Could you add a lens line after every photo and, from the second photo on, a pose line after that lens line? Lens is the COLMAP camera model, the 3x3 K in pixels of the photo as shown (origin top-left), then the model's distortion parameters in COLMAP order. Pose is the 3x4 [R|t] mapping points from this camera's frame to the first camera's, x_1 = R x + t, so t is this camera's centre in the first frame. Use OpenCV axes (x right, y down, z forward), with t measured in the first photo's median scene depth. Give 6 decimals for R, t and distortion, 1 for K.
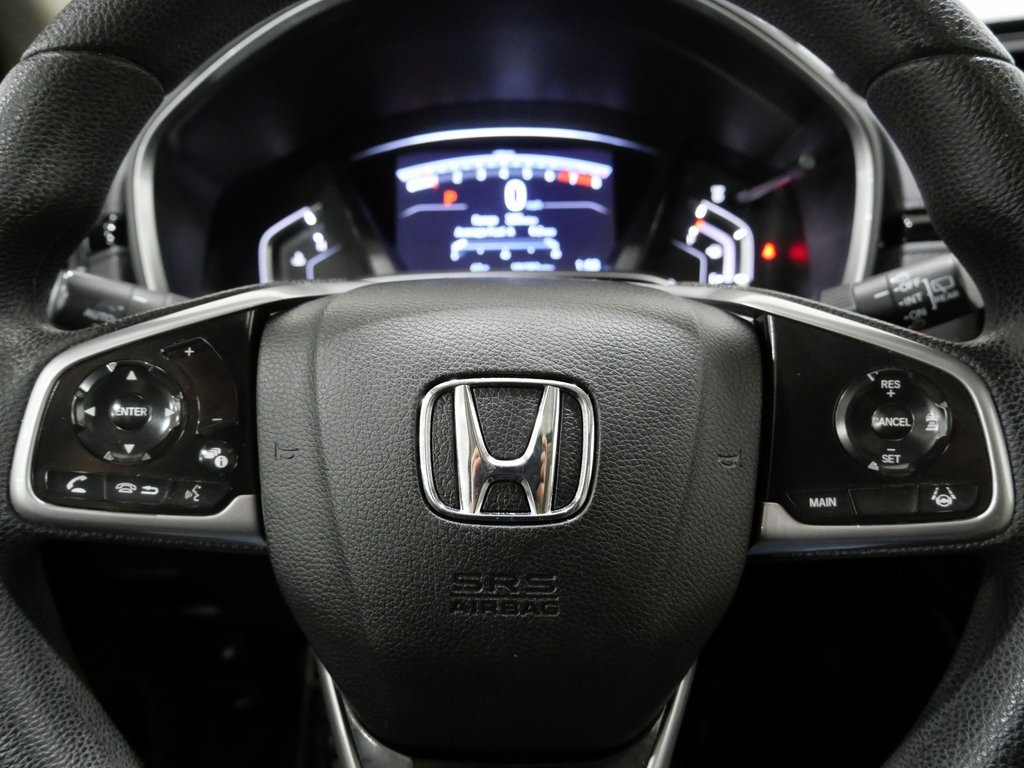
lens RADIAL K [[730.4, 0, 508.8], [0, 730.4, 383.6], [0, 0, 1]] dist [-0.028951, 0.002447]
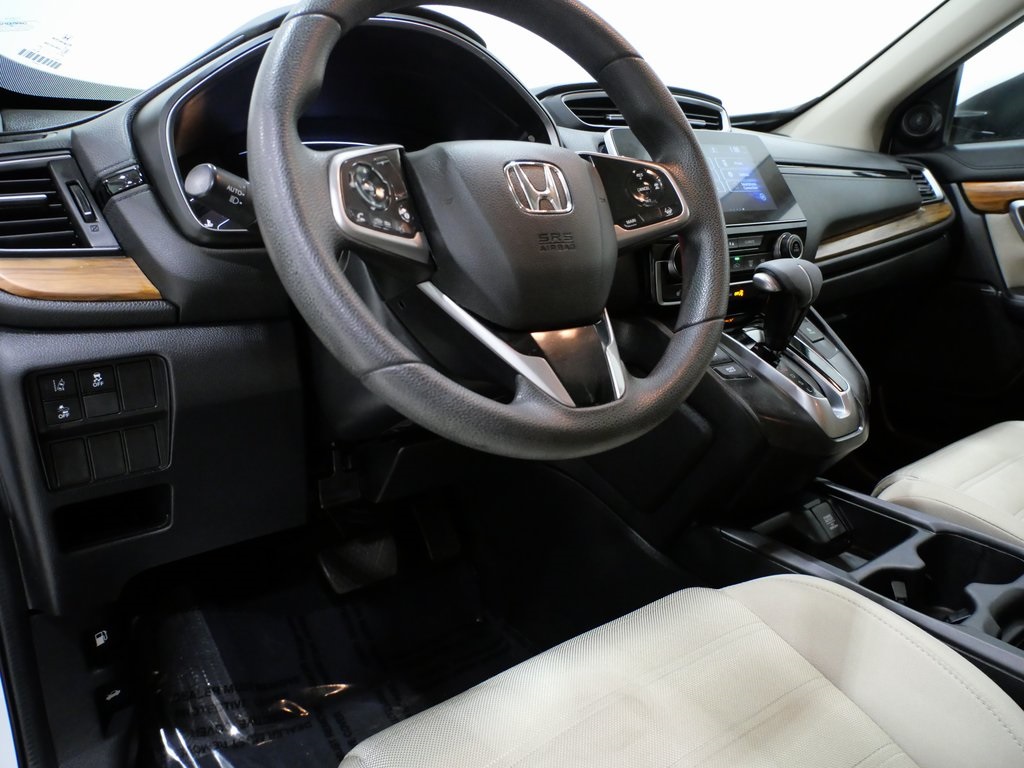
lens RADIAL K [[730.4, 0, 507.4], [0, 730.4, 383.9], [0, 0, 1]] dist [-0.028951, 0.002447]
pose [[0.811846, -0.150658, 0.564099, -1.165683], [0.246402, 0.964293, -0.097078, 0.694092], [-0.529331, 0.217808, 0.819981, -0.584340]]
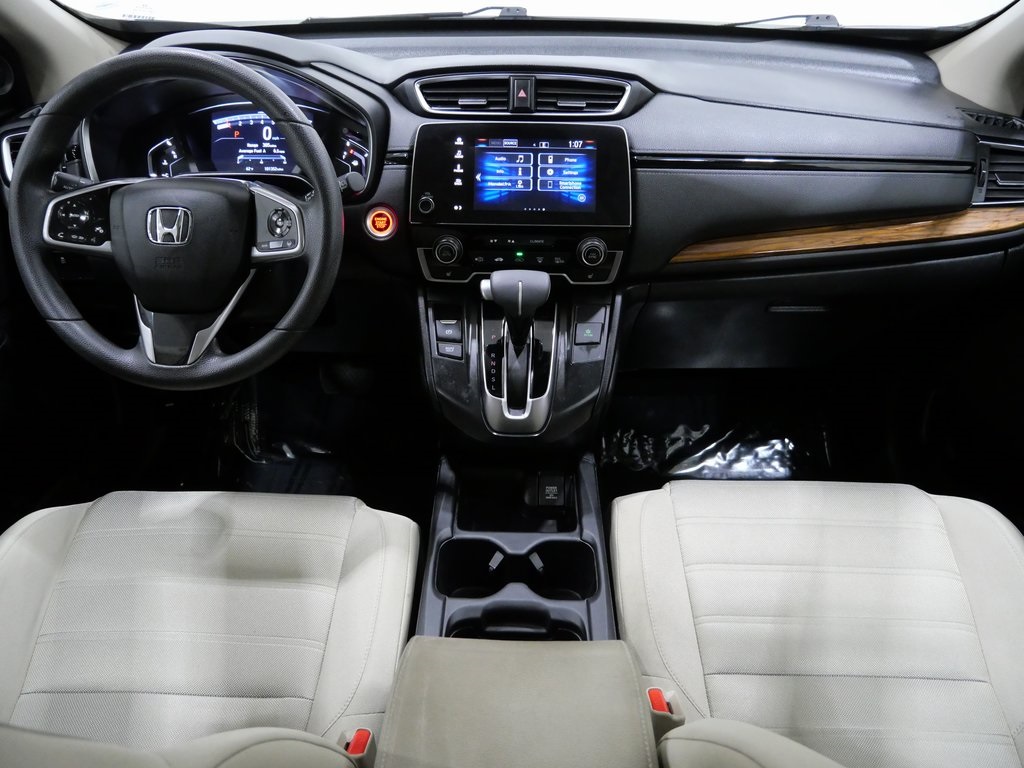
lens RADIAL K [[730.4, 0, 512.6], [0, 730.4, 384.2], [0, 0, 1]] dist [-0.028951, 0.002447]
pose [[0.999349, 0.033009, -0.014564, 1.421647], [-0.030254, 0.986623, 0.160187, 0.185264], [0.019656, -0.159642, 0.986979, -2.157800]]
